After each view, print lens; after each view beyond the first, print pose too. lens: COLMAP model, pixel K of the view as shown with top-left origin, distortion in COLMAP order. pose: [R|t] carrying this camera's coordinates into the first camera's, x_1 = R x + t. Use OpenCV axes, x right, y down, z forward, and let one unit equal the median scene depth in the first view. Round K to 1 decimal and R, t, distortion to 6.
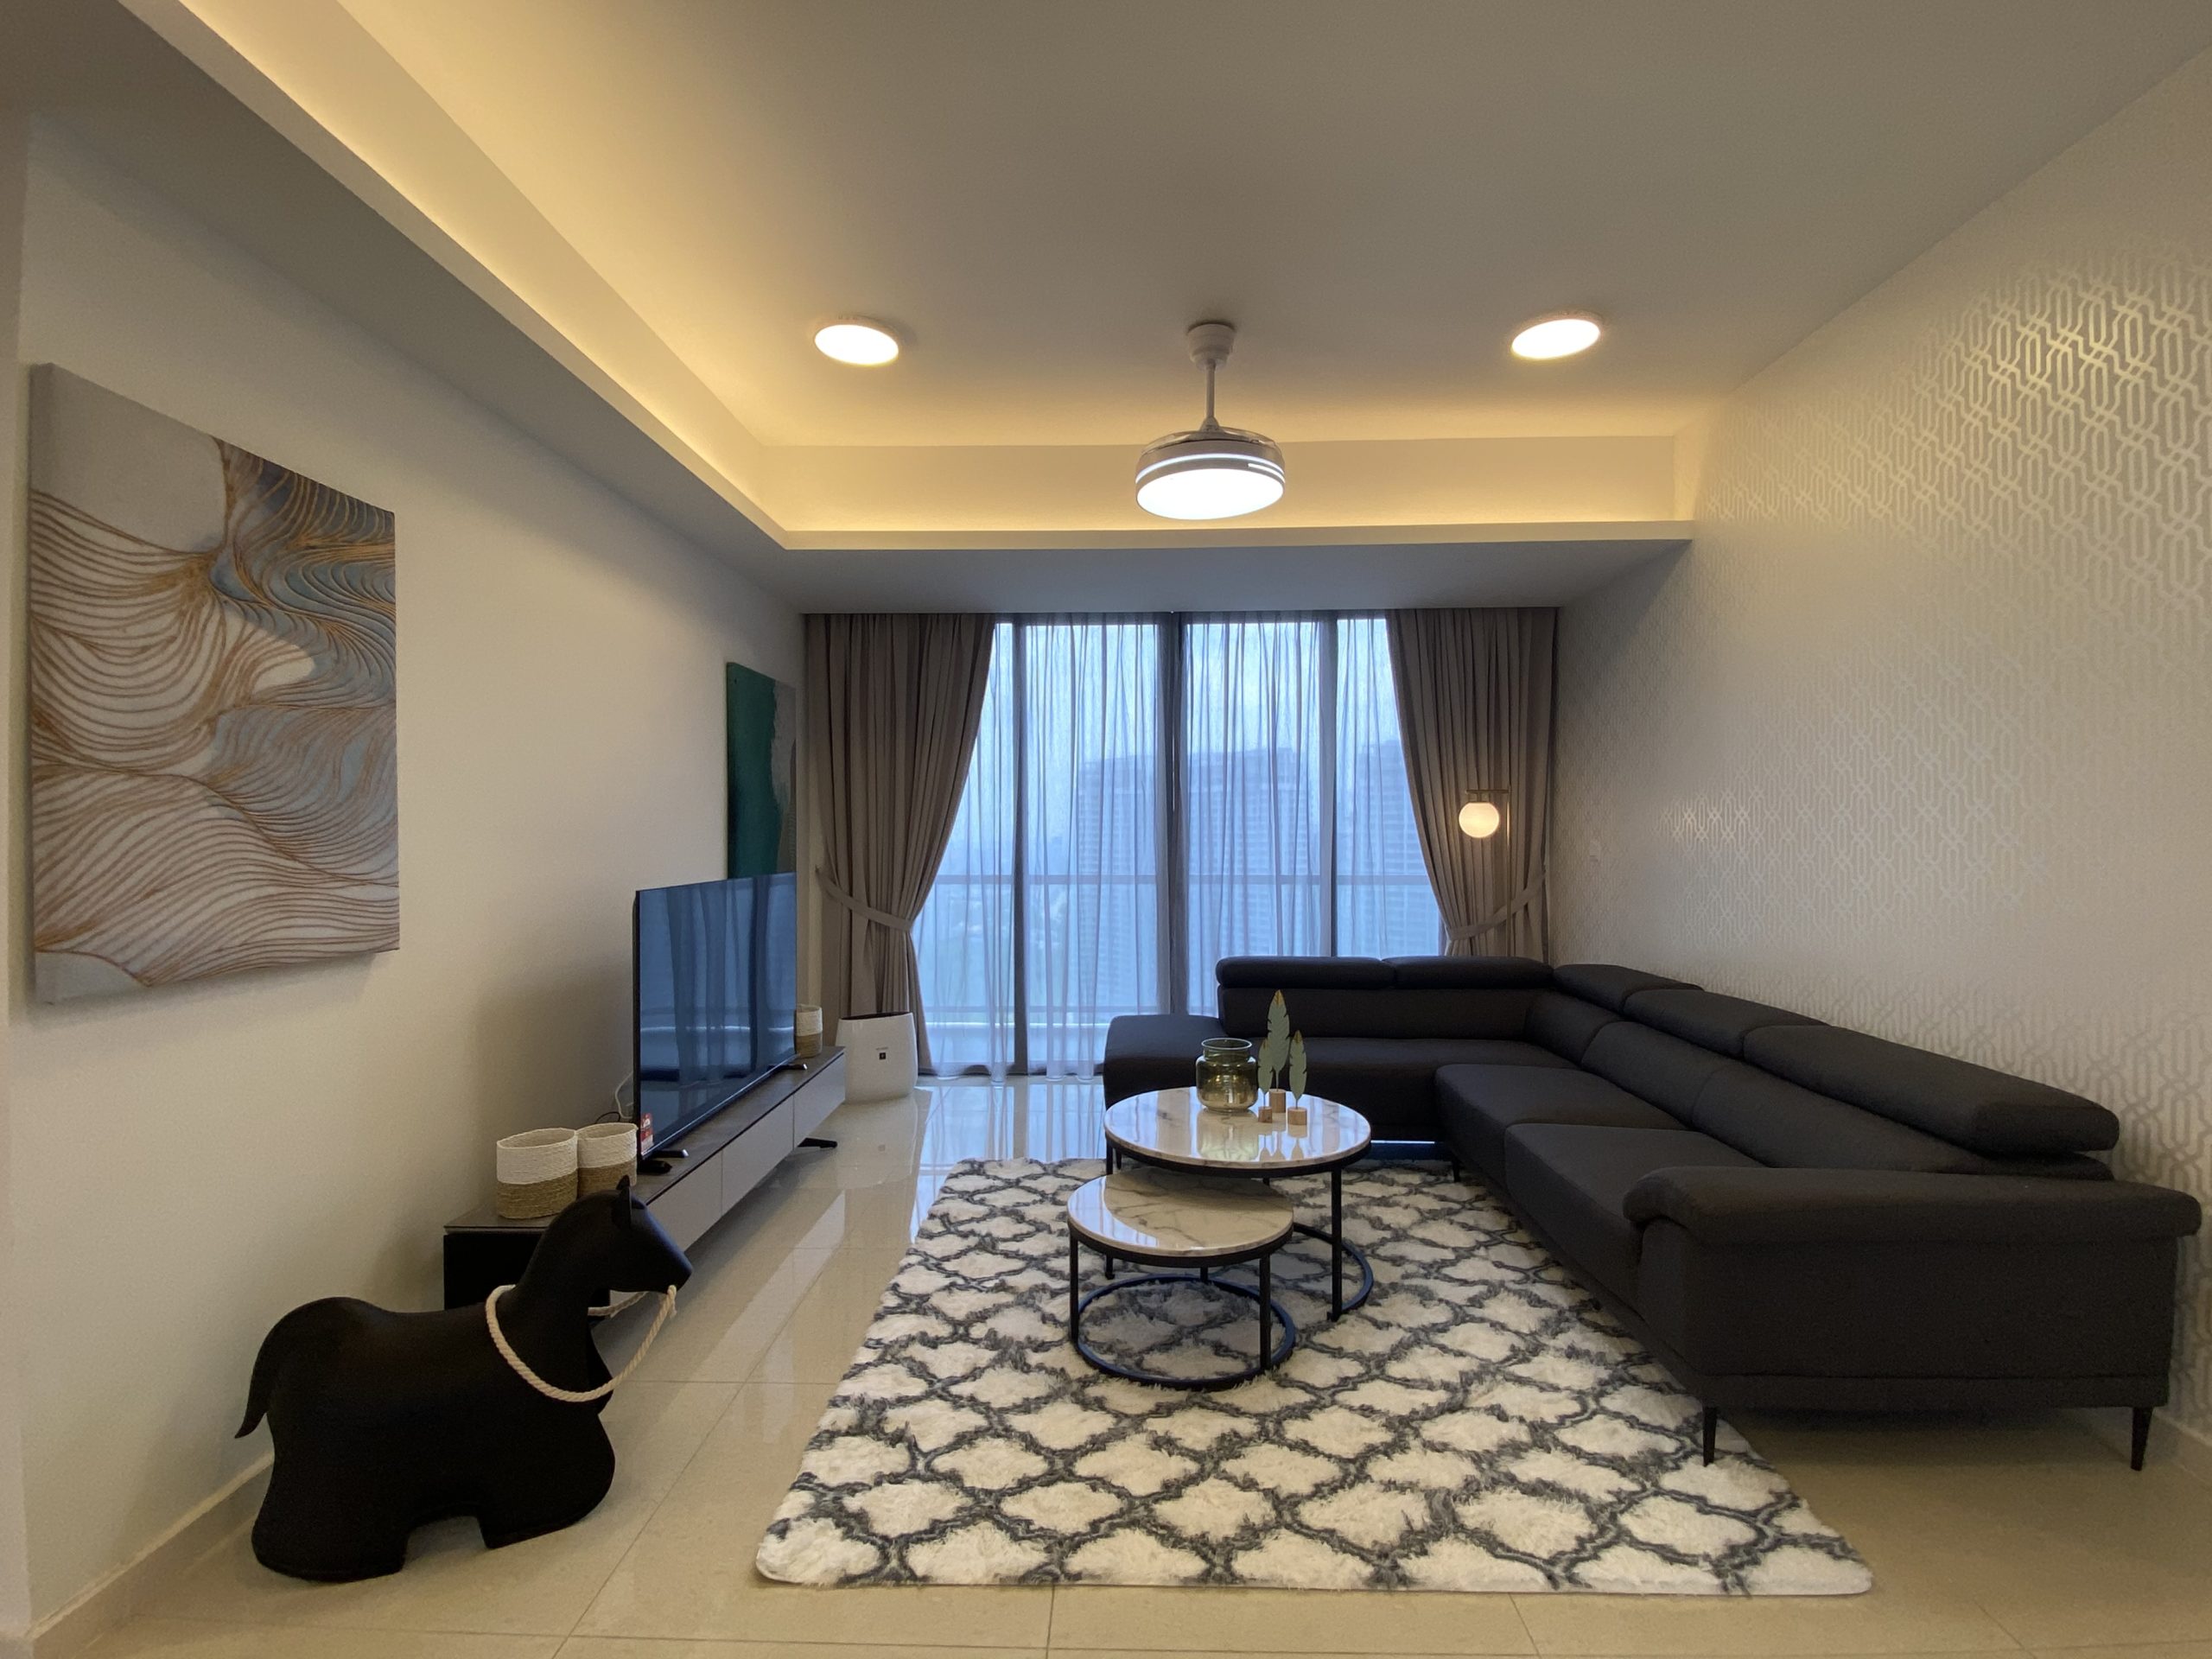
lens RADIAL K [[980.0, 0, 1106.0], [0, 980.0, 829.5], [0, 0, 1]] dist [0.000628, -0.000033]
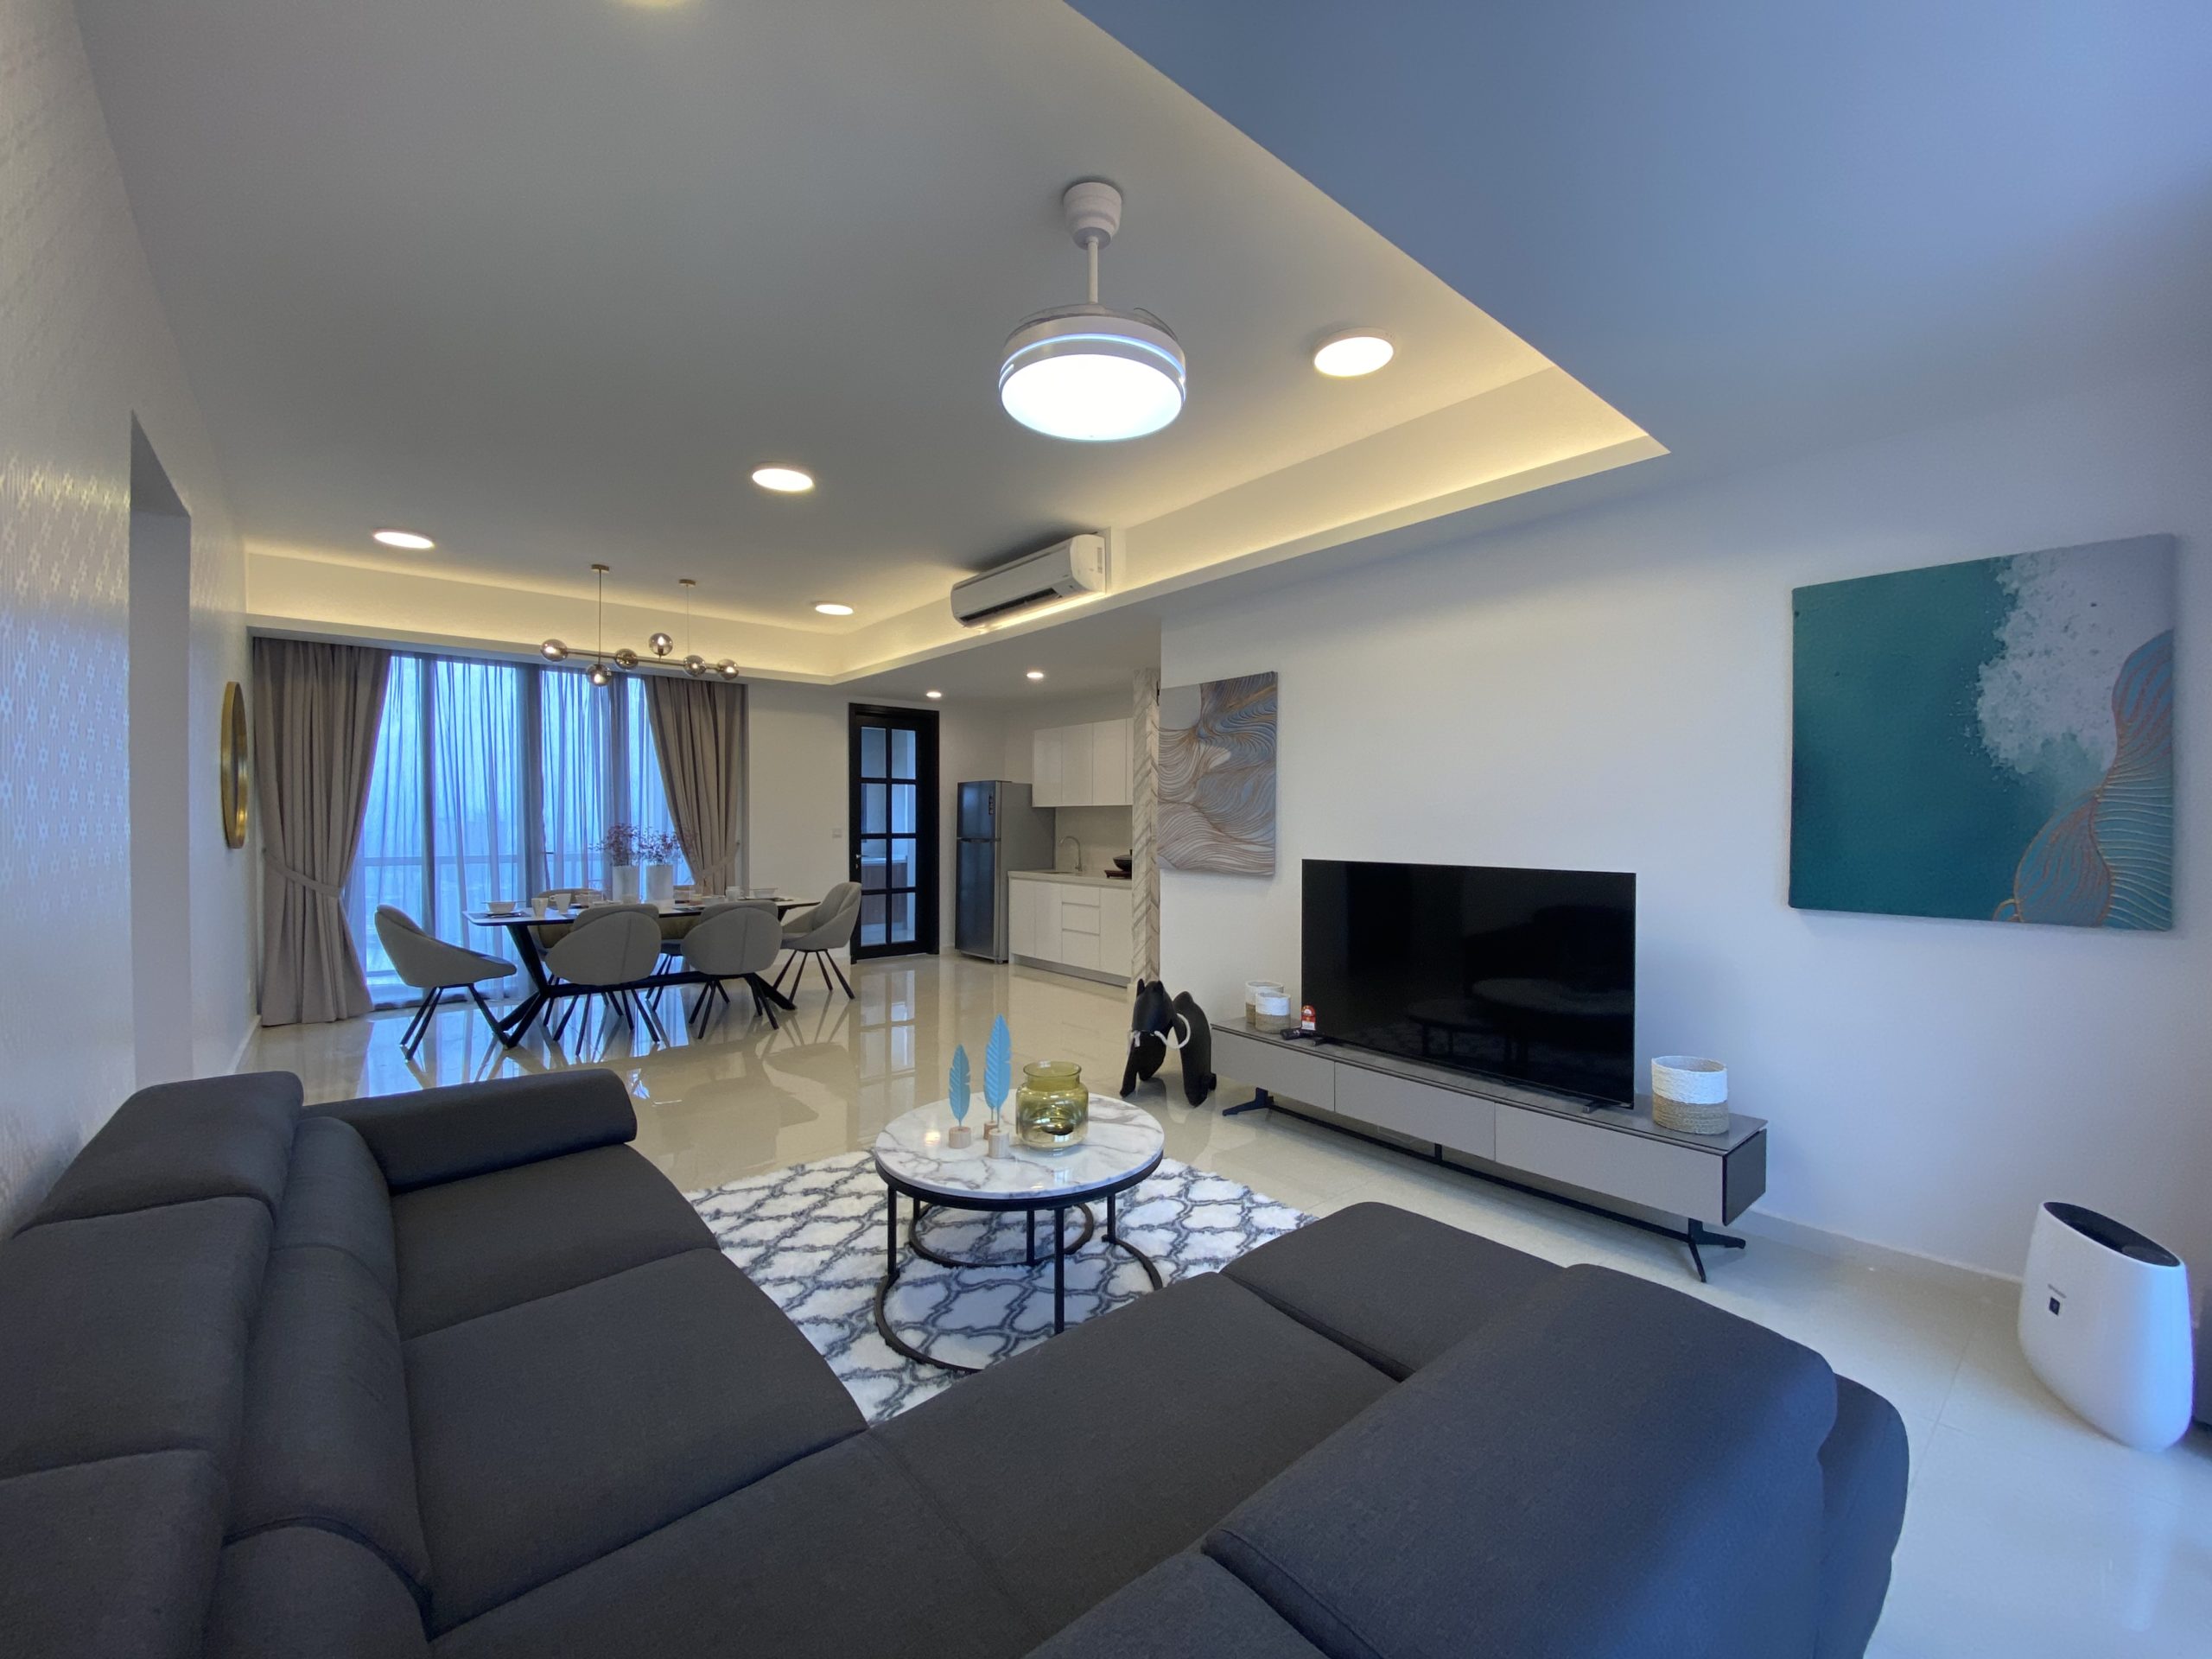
lens RADIAL K [[871.4, 0, 1106.0], [0, 871.4, 829.5], [0, 0, 1]] dist [0.019664, -0.014357]
pose [[-0.726873, 0.008297, -0.686722, 0.954430], [0.001452, 0.999943, 0.010544, 0.000789], [0.686771, 0.006667, -0.726844, 2.418149]]
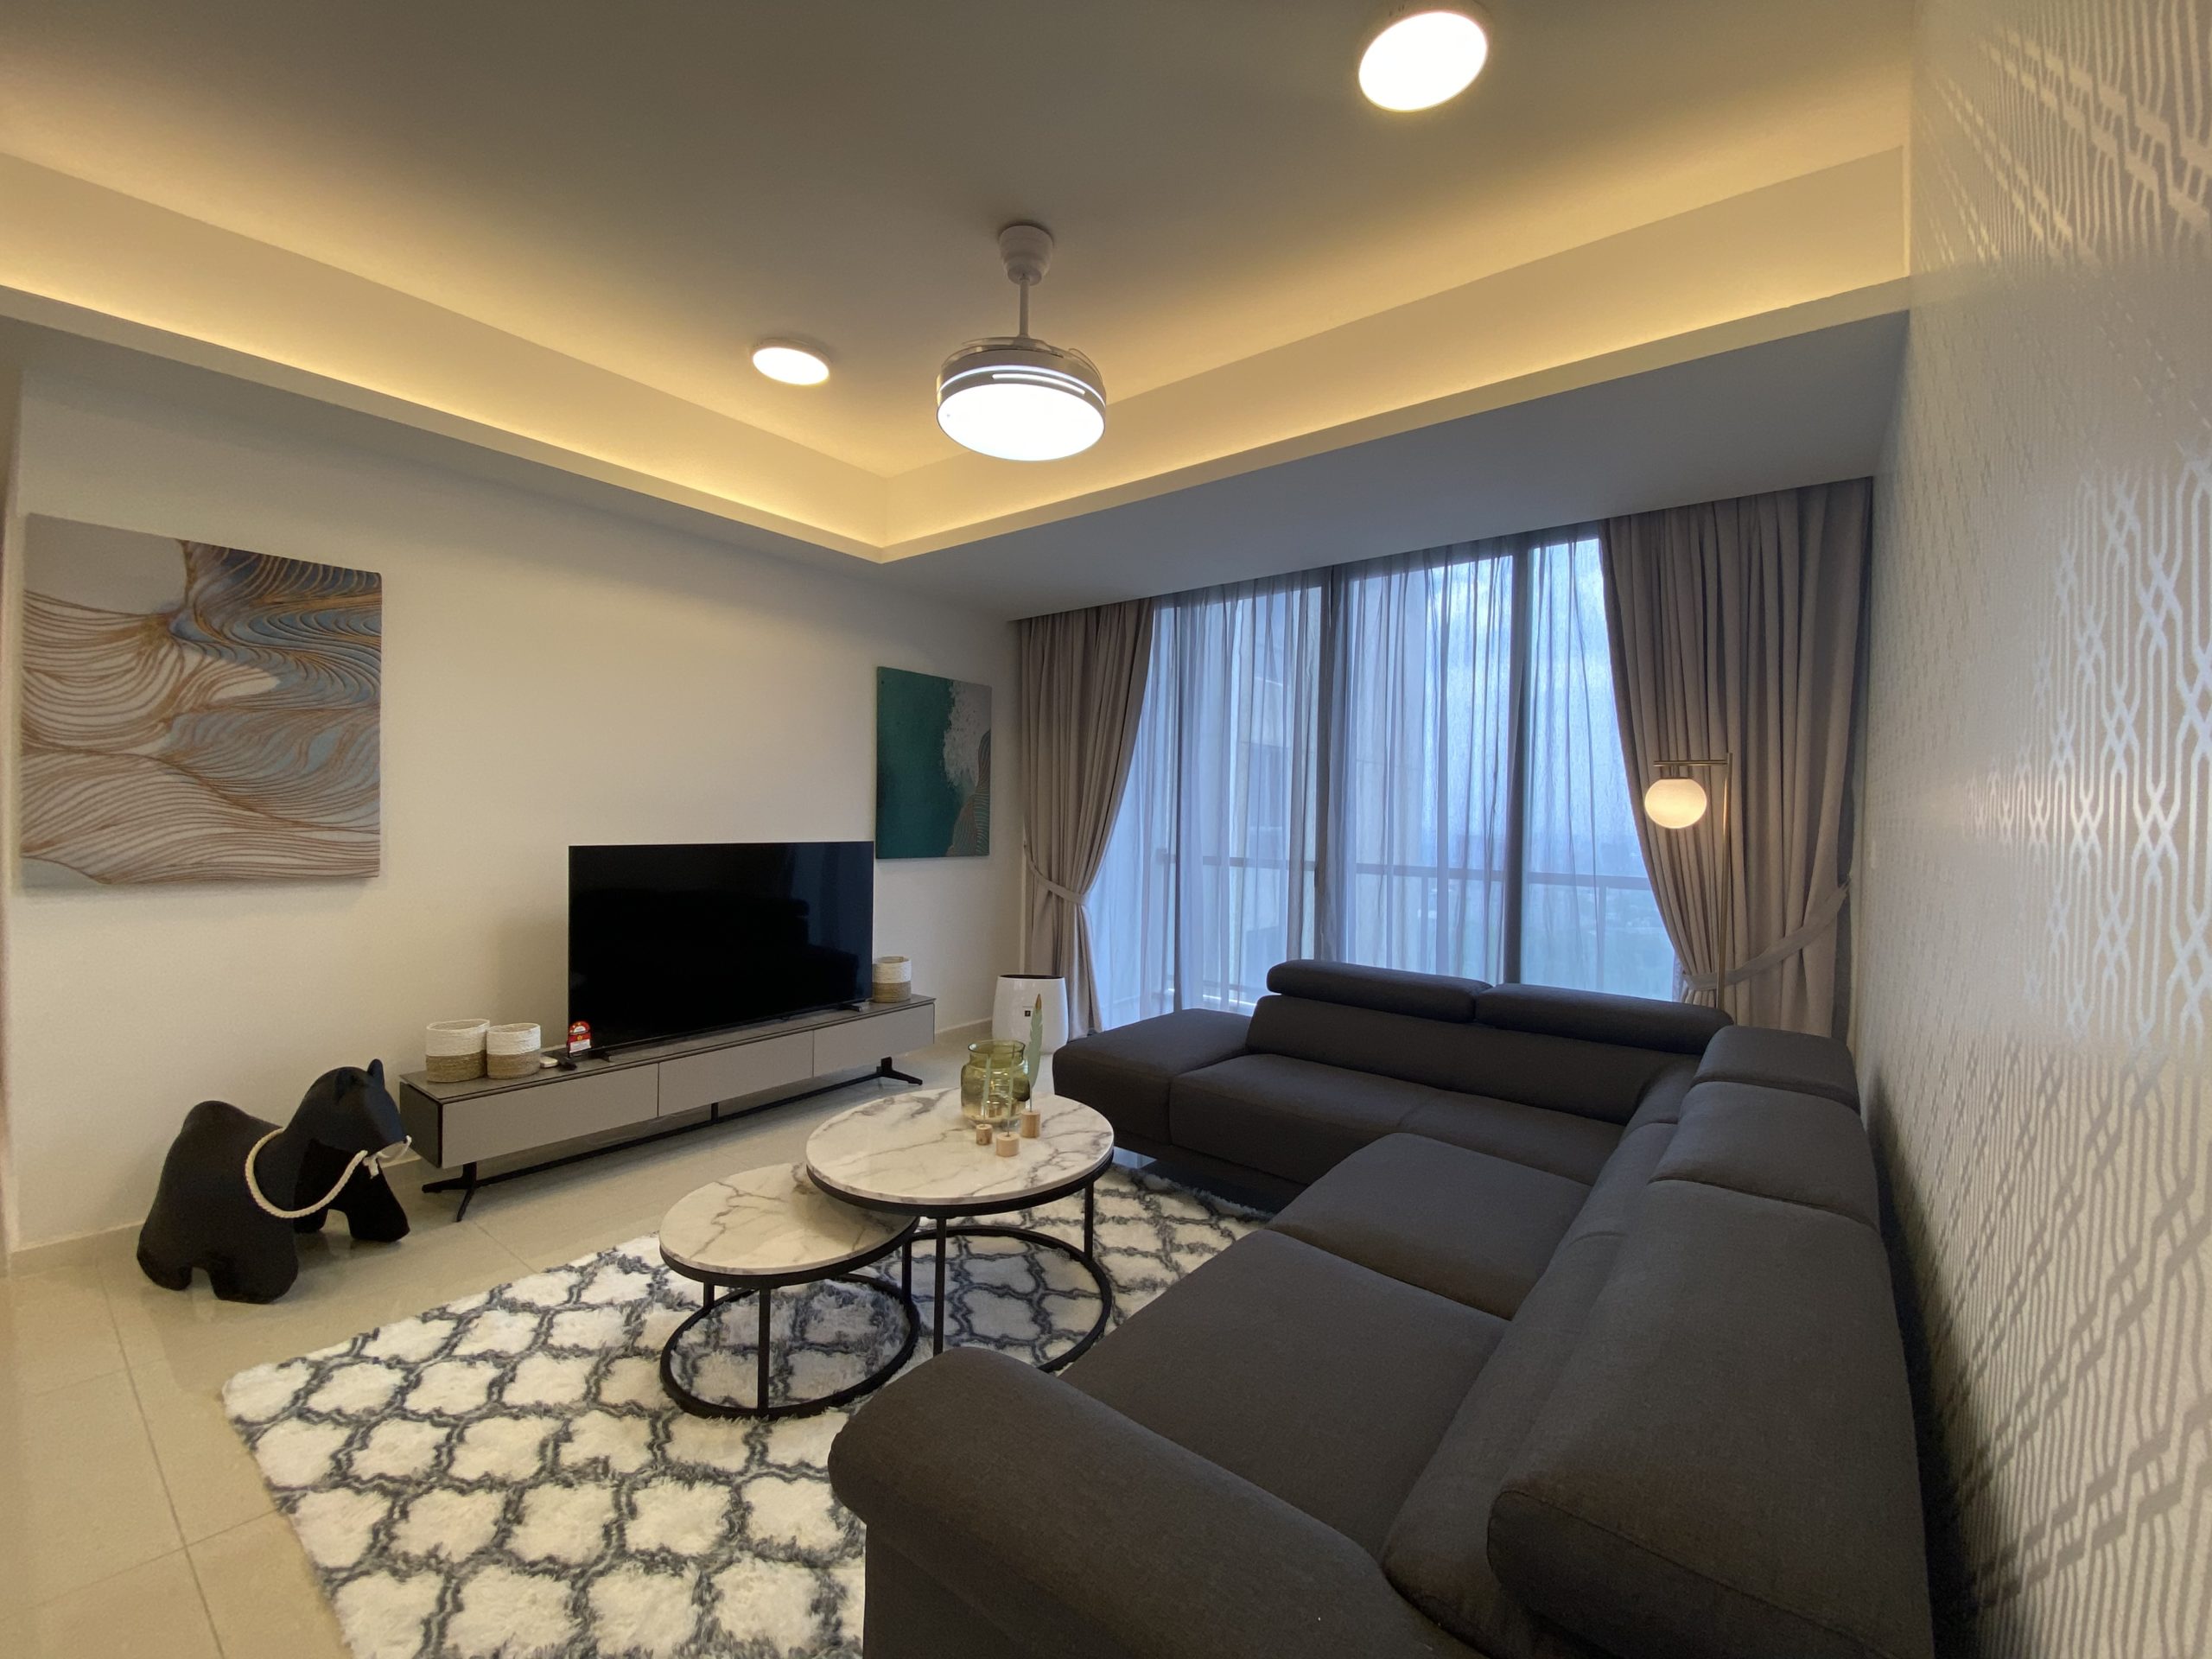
lens RADIAL K [[871.4, 0, 1106.0], [0, 871.4, 829.5], [0, 0, 1]] dist [0.019664, -0.014357]
pose [[0.815250, 0.024847, -0.578576, 1.015555], [-0.018292, 0.999685, 0.017158, 0.012107], [0.578820, -0.003405, 0.815448, 0.646901]]
